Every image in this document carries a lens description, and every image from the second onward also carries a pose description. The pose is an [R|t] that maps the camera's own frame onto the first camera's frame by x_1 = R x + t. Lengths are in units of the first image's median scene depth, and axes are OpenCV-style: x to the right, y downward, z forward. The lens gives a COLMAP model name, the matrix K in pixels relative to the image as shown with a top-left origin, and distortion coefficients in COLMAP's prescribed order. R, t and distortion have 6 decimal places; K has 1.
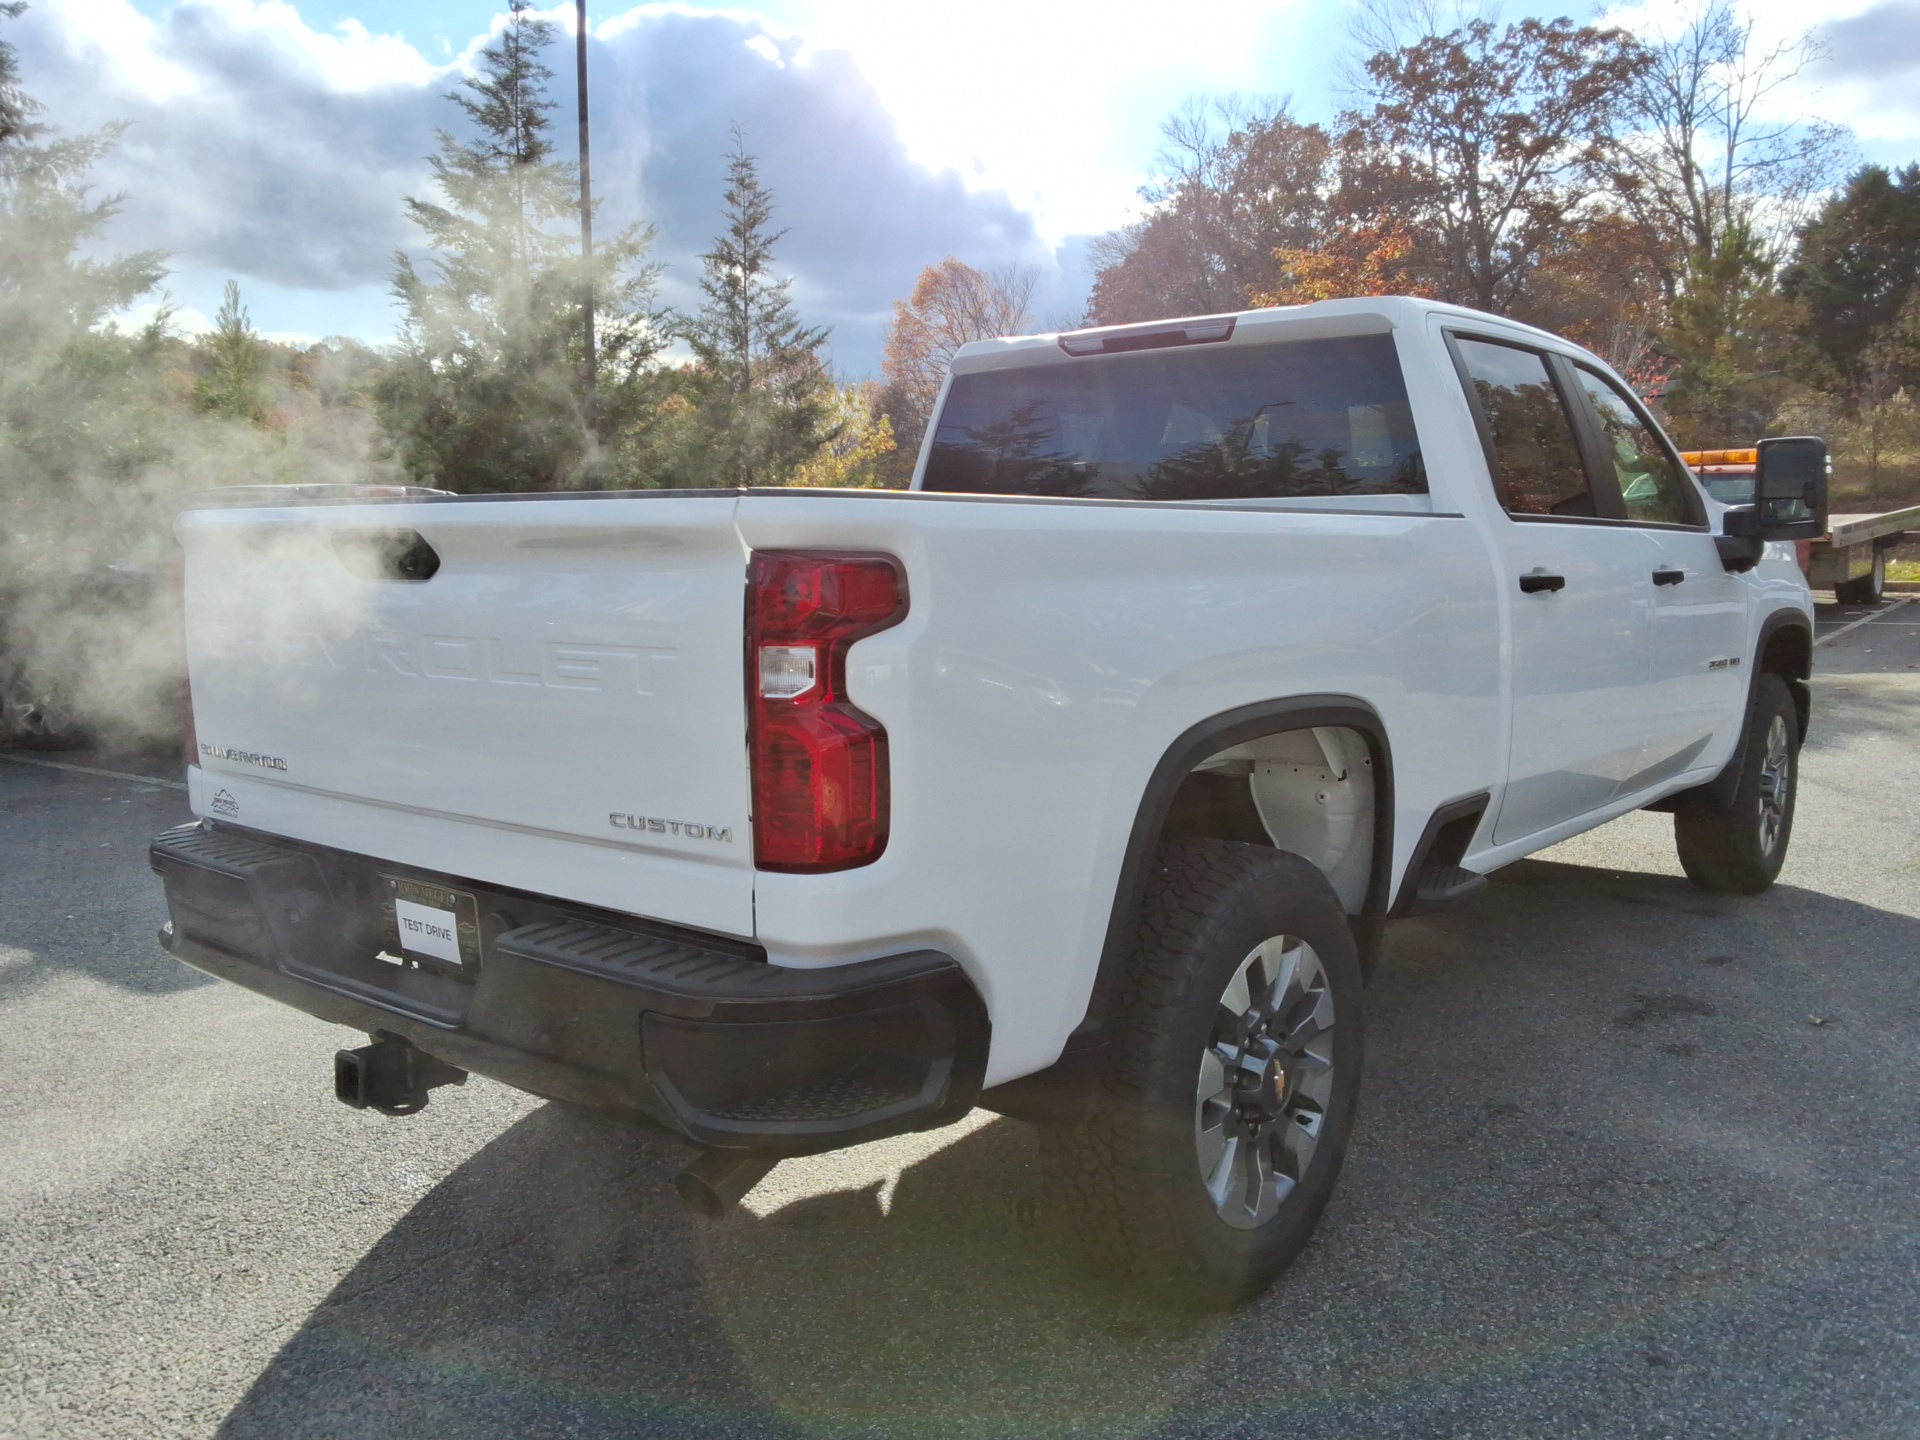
lens RADIAL K [[1523.0, 0, 948.3], [0, 1523.0, 715.0], [0, 0, 1]] dist [0.114793, -0.171545]
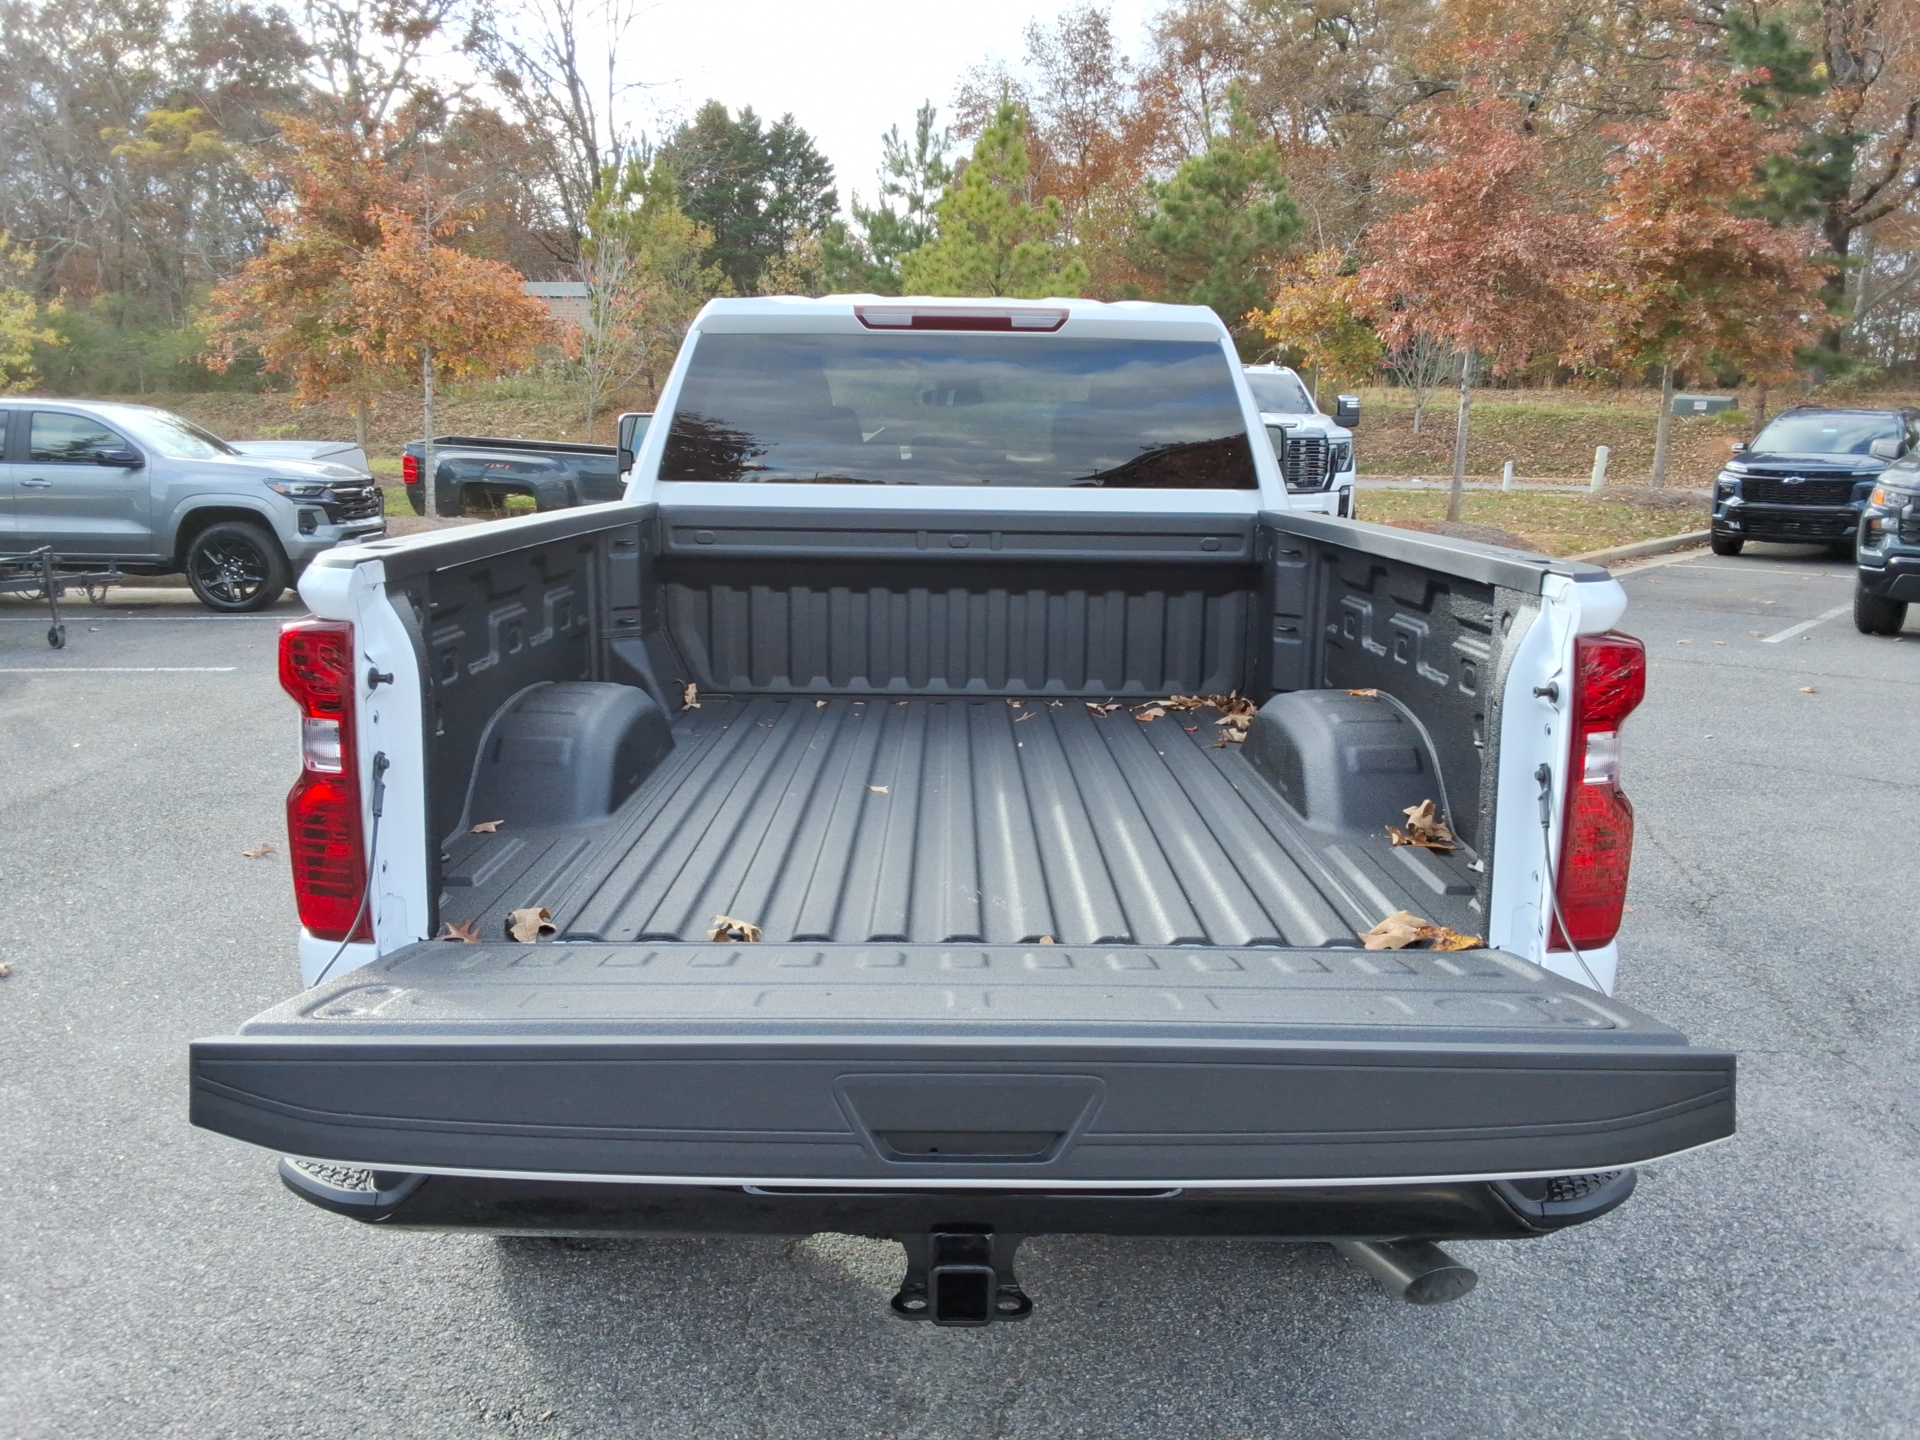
lens RADIAL K [[1539.6, 0, 964.1], [0, 1539.6, 700.9], [0, 0, 1]] dist [0.103007, -0.148852]
pose [[0.765195, -0.092176, 0.637166, -0.105091], [0.053717, 0.995387, 0.079487, -0.016302], [-0.641553, -0.026597, 0.766617, 0.046325]]
